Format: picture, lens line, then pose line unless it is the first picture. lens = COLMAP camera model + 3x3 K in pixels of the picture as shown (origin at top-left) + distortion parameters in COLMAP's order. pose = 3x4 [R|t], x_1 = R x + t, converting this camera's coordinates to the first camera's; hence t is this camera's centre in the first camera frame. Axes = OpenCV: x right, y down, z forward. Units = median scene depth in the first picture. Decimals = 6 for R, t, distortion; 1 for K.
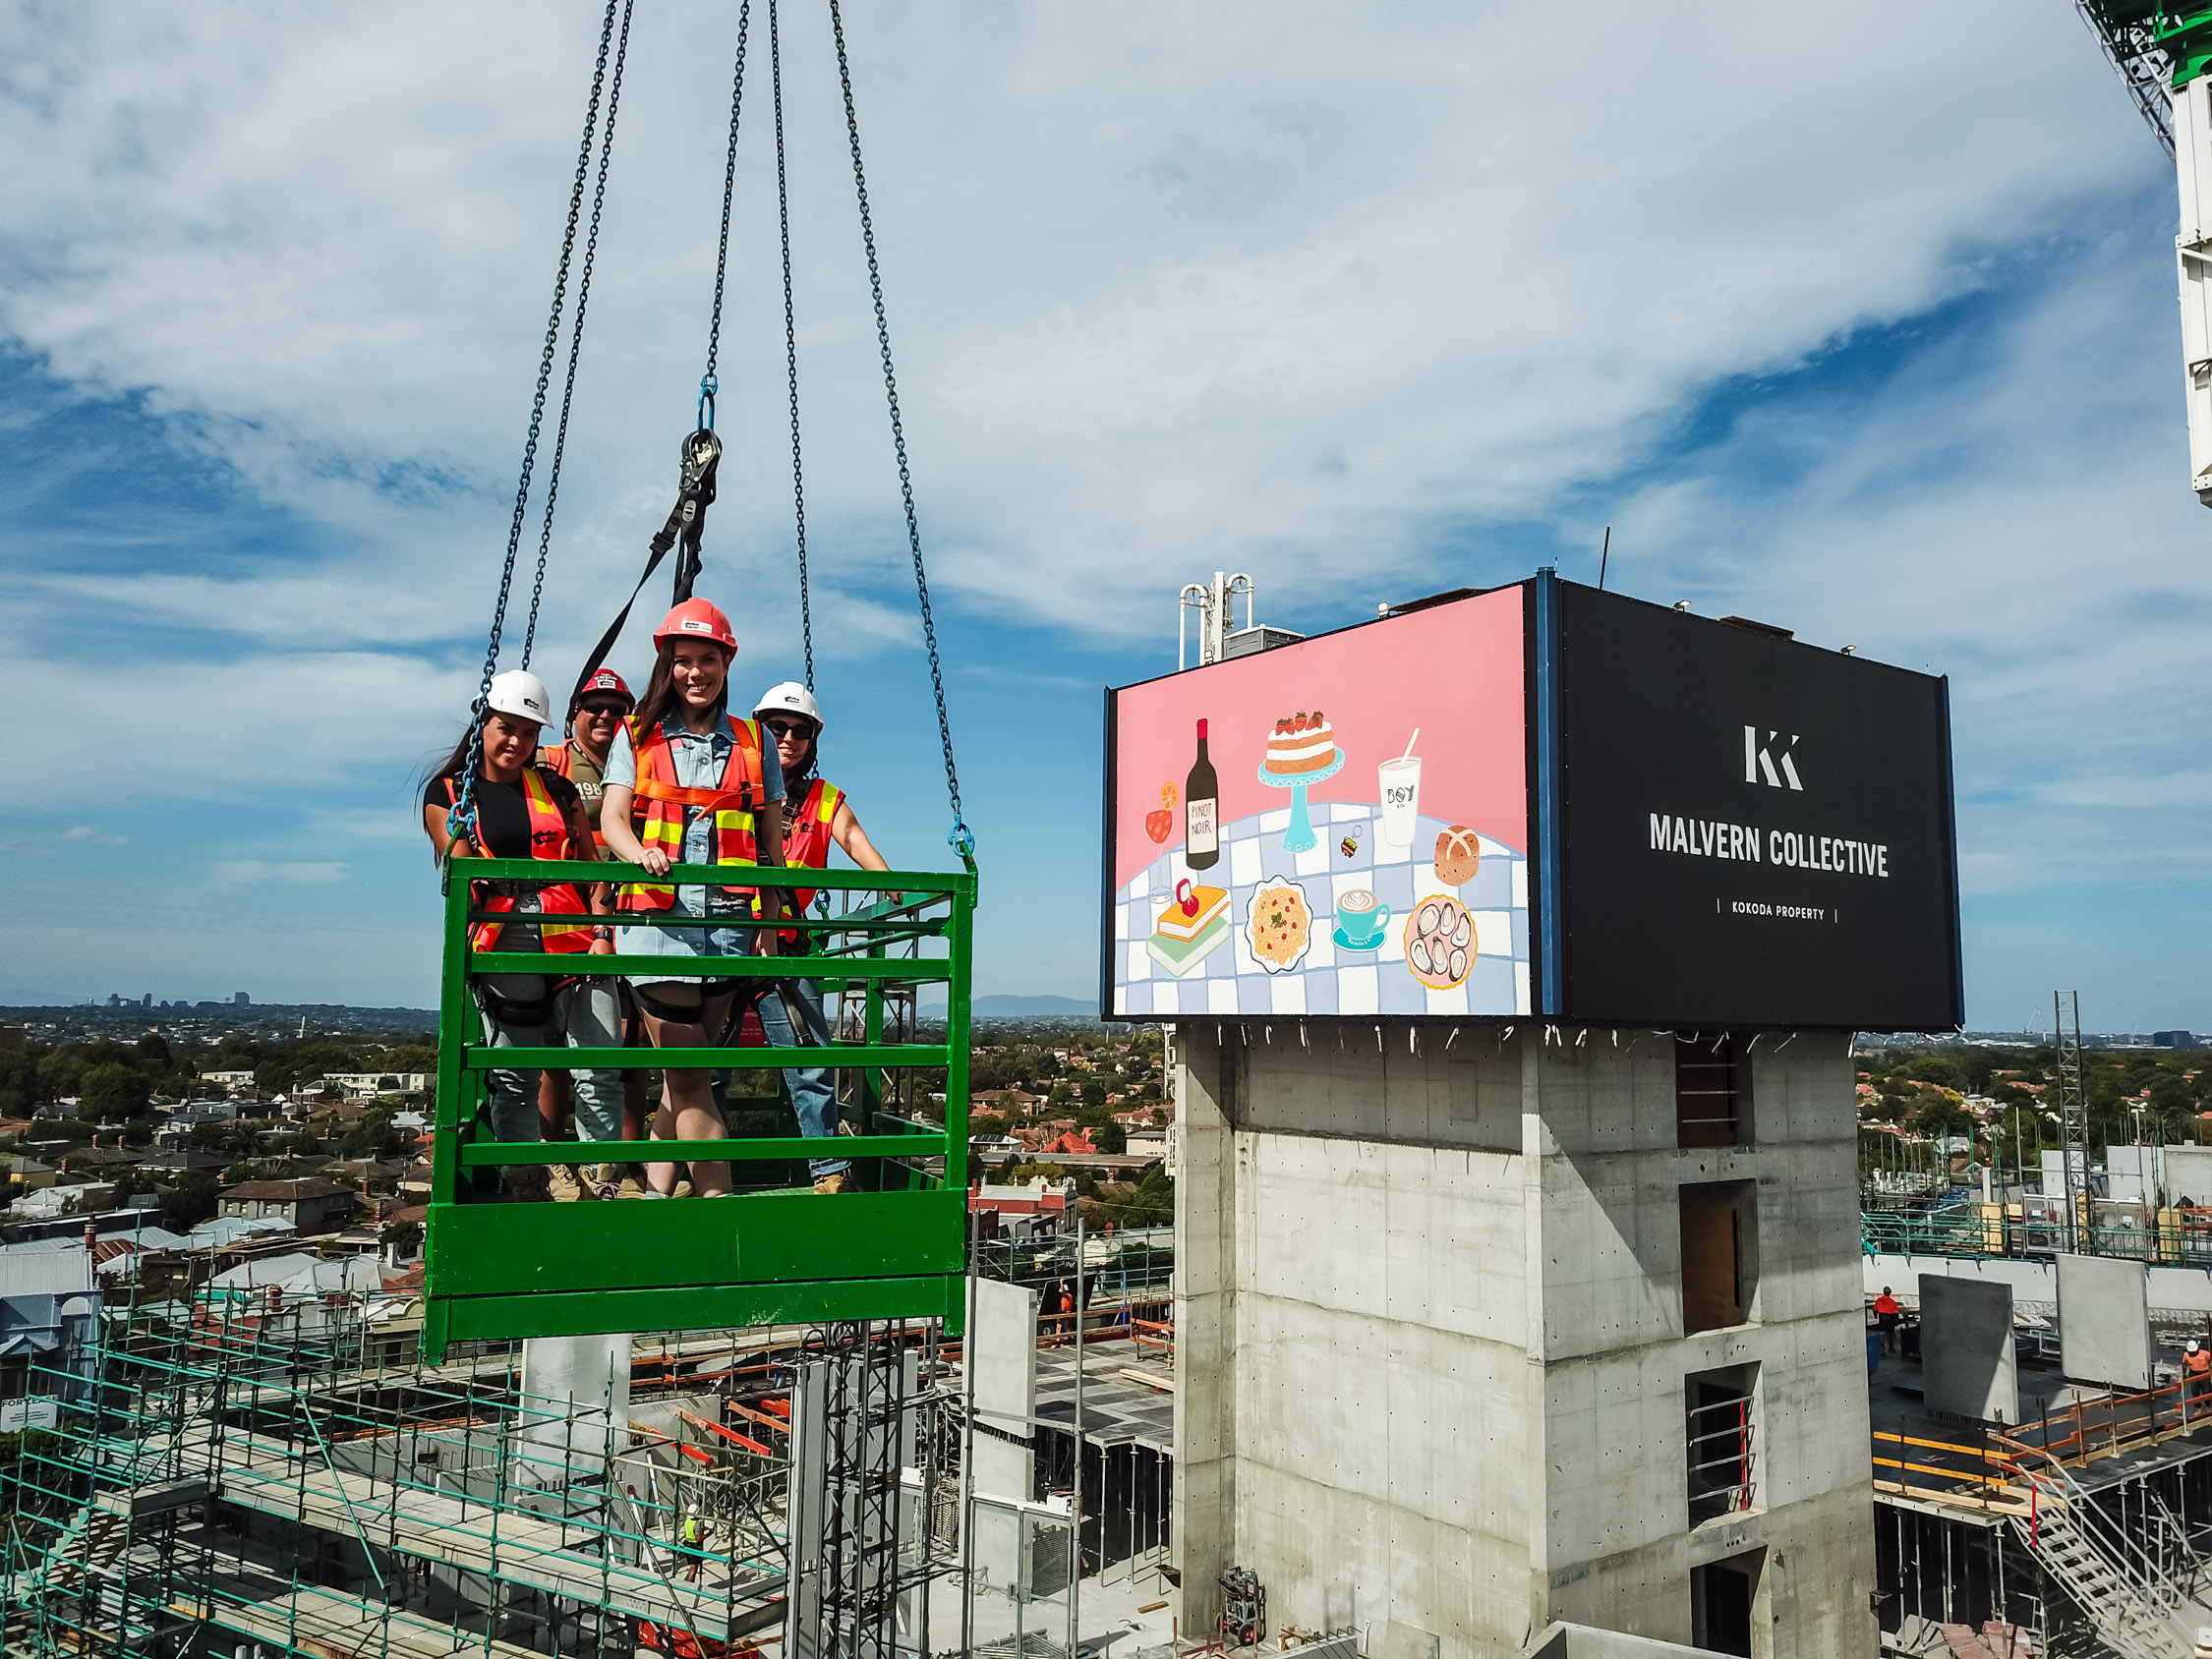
lens RADIAL K [[1668.5, 0, 1103.0], [0, 1668.5, 829.7], [0, 0, 1]] dist [0.011172, 0.000230]
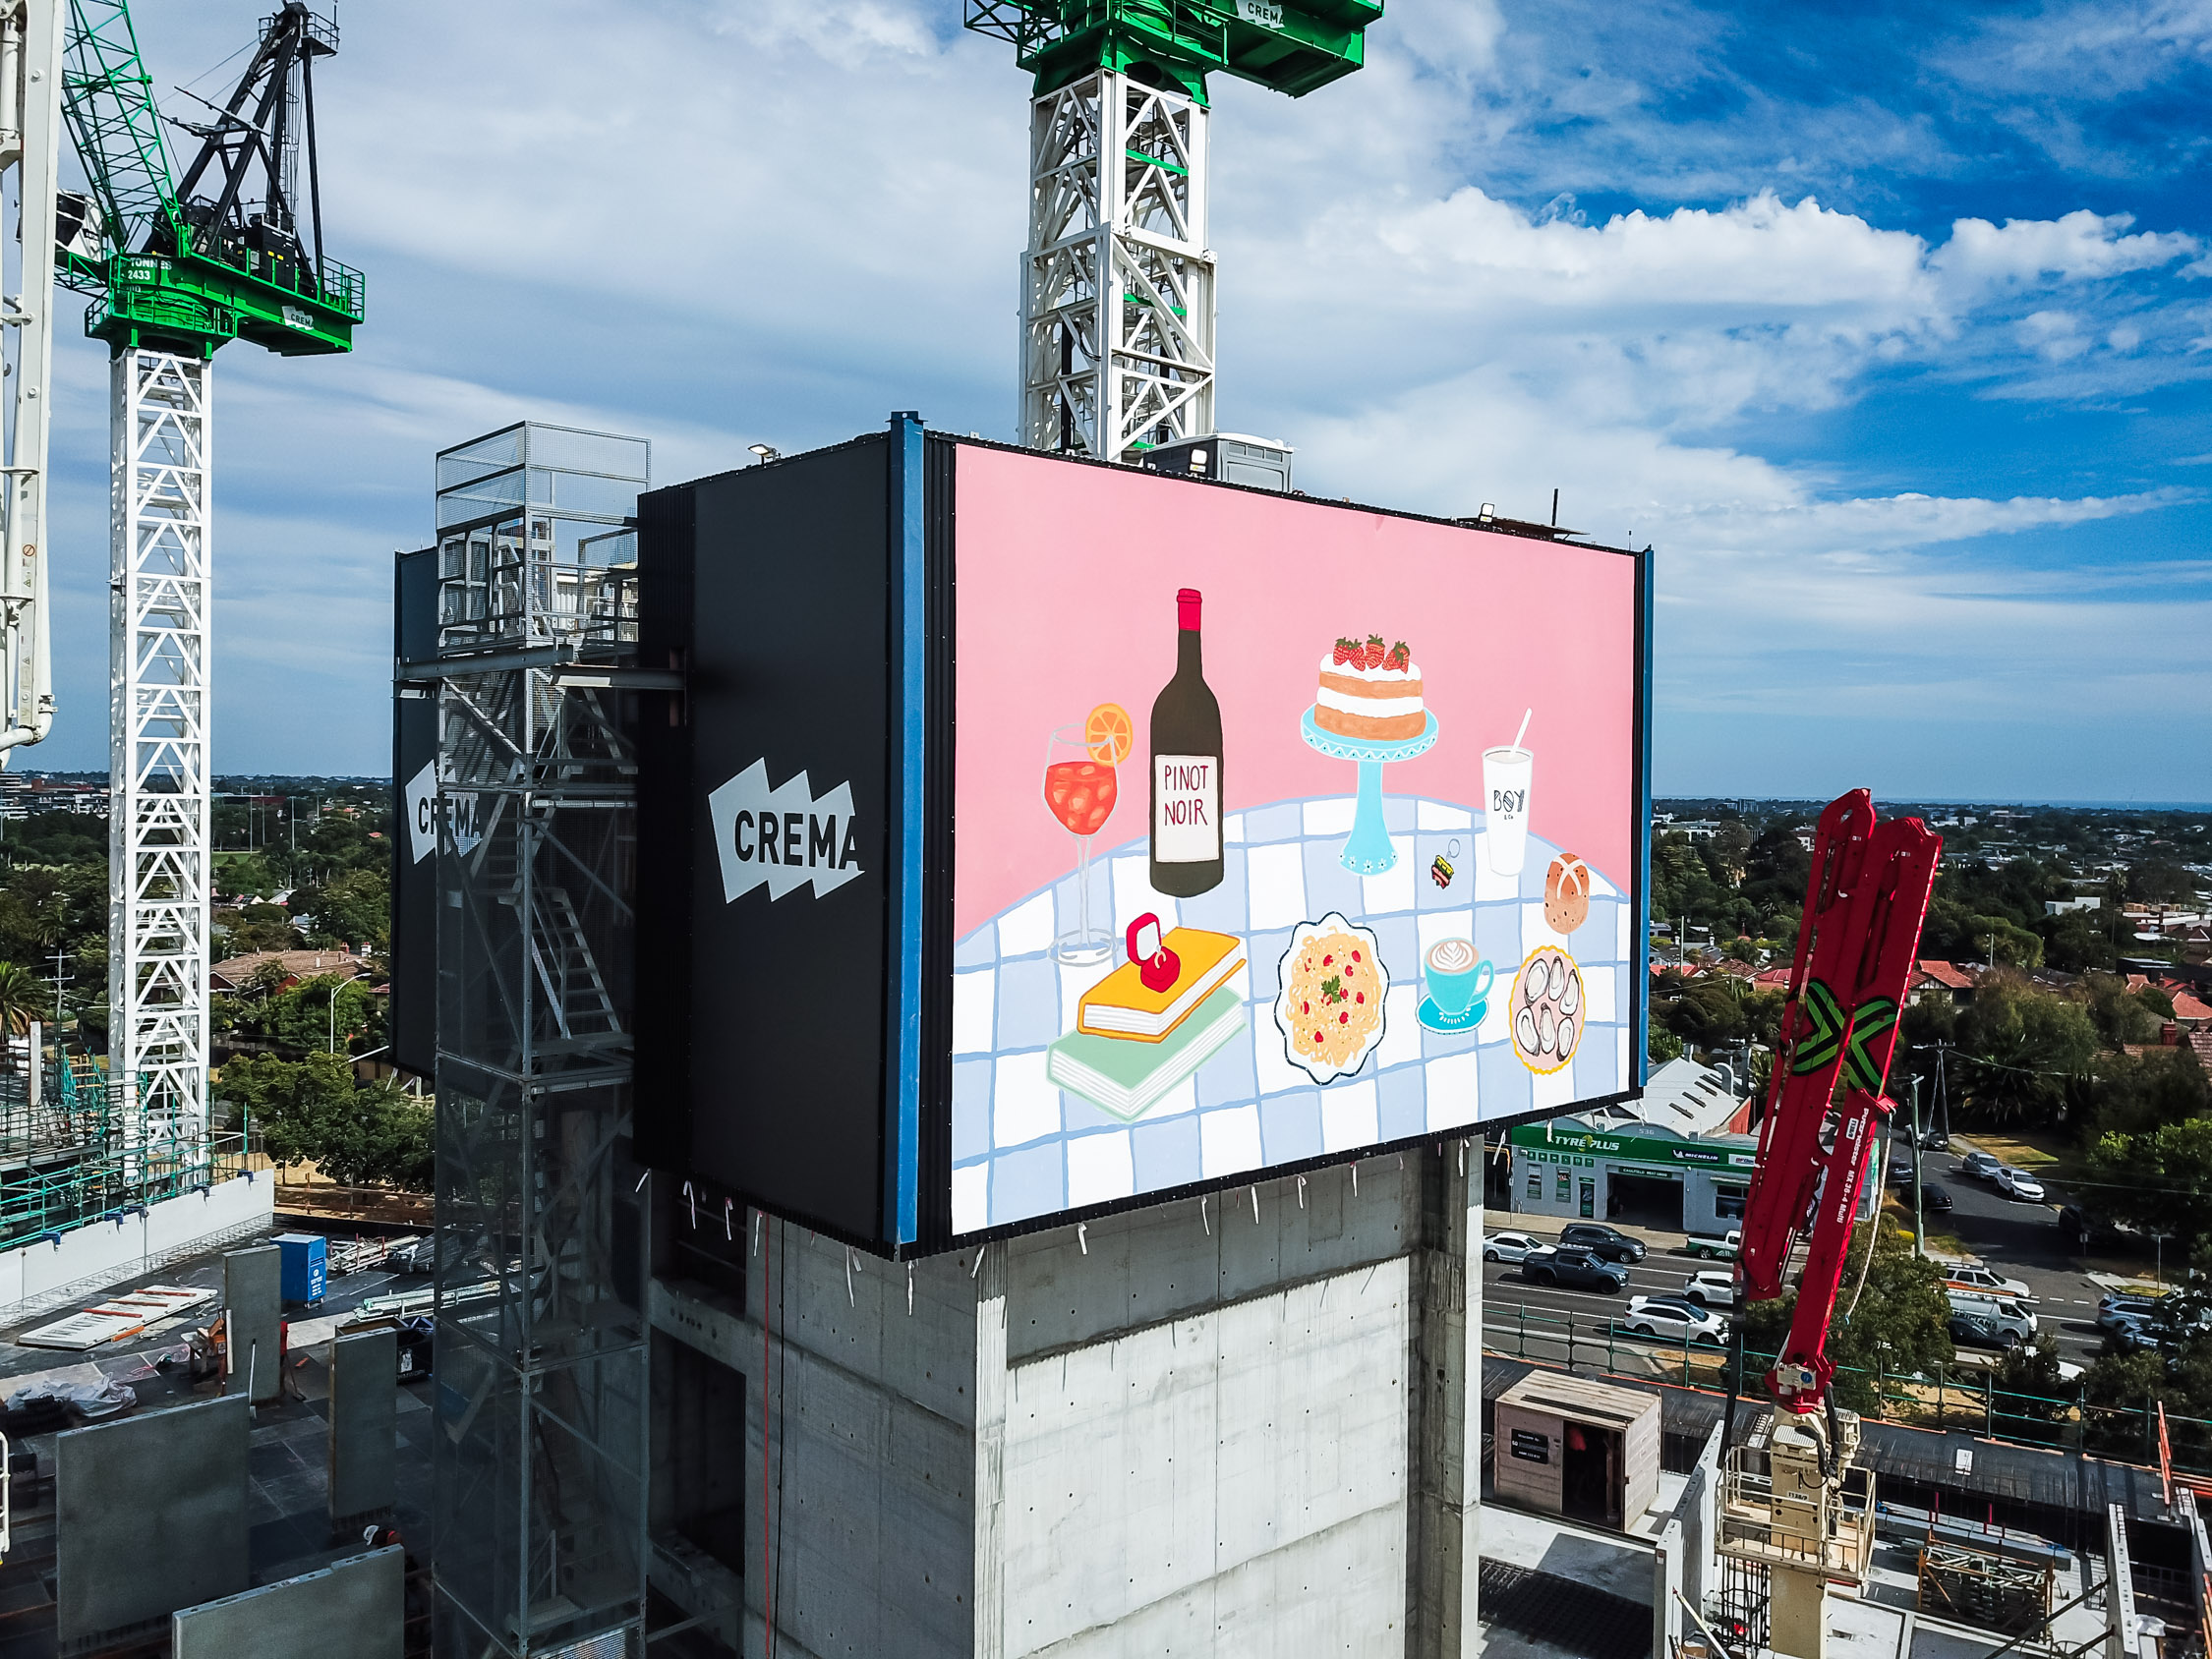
lens RADIAL K [[1668.5, 0, 1102.8], [0, 1668.5, 819.5], [0, 0, 1]] dist [0.011172, 0.000230]
pose [[-0.074282, -0.035095, 0.996620, -0.466767], [-0.126584, 0.991628, 0.025485, -0.009138], [-0.989171, -0.124263, -0.078103, 1.141060]]
